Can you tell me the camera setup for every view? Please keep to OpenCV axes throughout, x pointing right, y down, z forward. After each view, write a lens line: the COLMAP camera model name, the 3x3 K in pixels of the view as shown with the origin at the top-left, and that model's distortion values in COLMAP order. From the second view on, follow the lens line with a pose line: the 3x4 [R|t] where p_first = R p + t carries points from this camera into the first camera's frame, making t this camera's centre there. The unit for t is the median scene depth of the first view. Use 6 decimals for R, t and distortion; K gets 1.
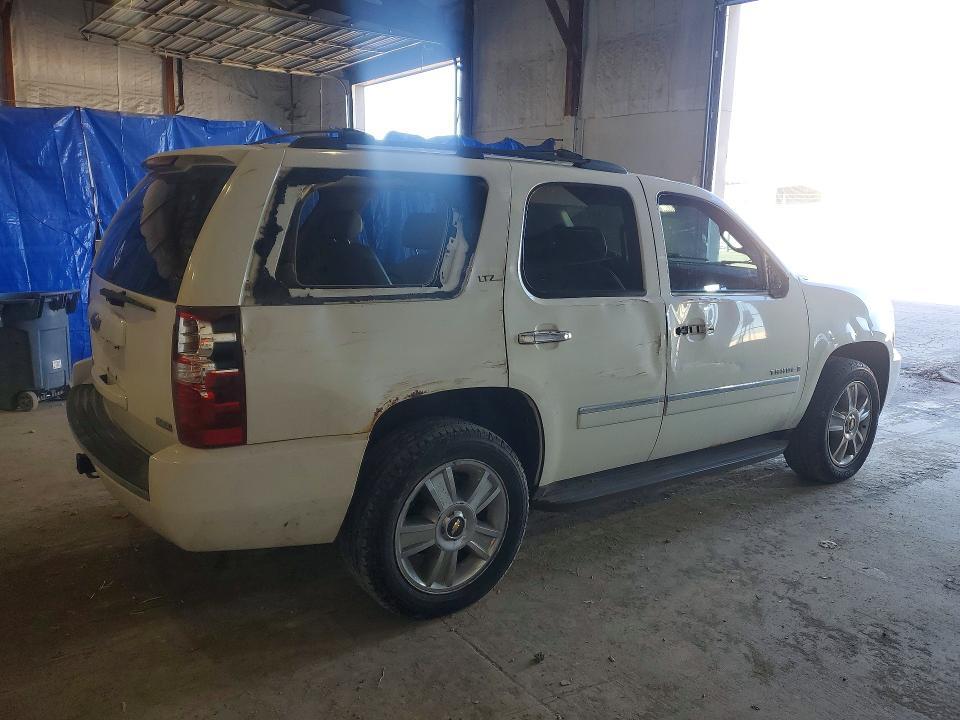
lens RADIAL K [[759.2, 0, 480.0], [0, 759.2, 358.9], [0, 0, 1]] dist [0.017748, -0.000237]
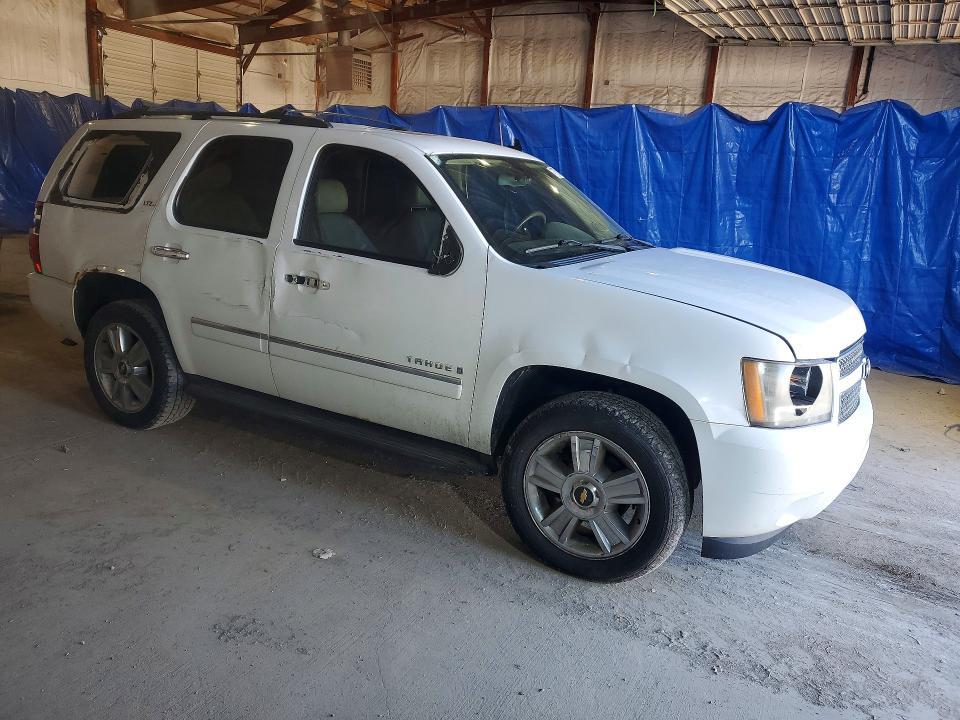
lens RADIAL K [[759.2, 0, 482.4], [0, 759.2, 363.0], [0, 0, 1]] dist [0.017748, -0.000237]
pose [[0.403084, 0.218137, -0.888785, 1.278402], [-0.222101, 0.965460, 0.136227, -0.121420], [0.887803, 0.142489, 0.437610, 0.779827]]
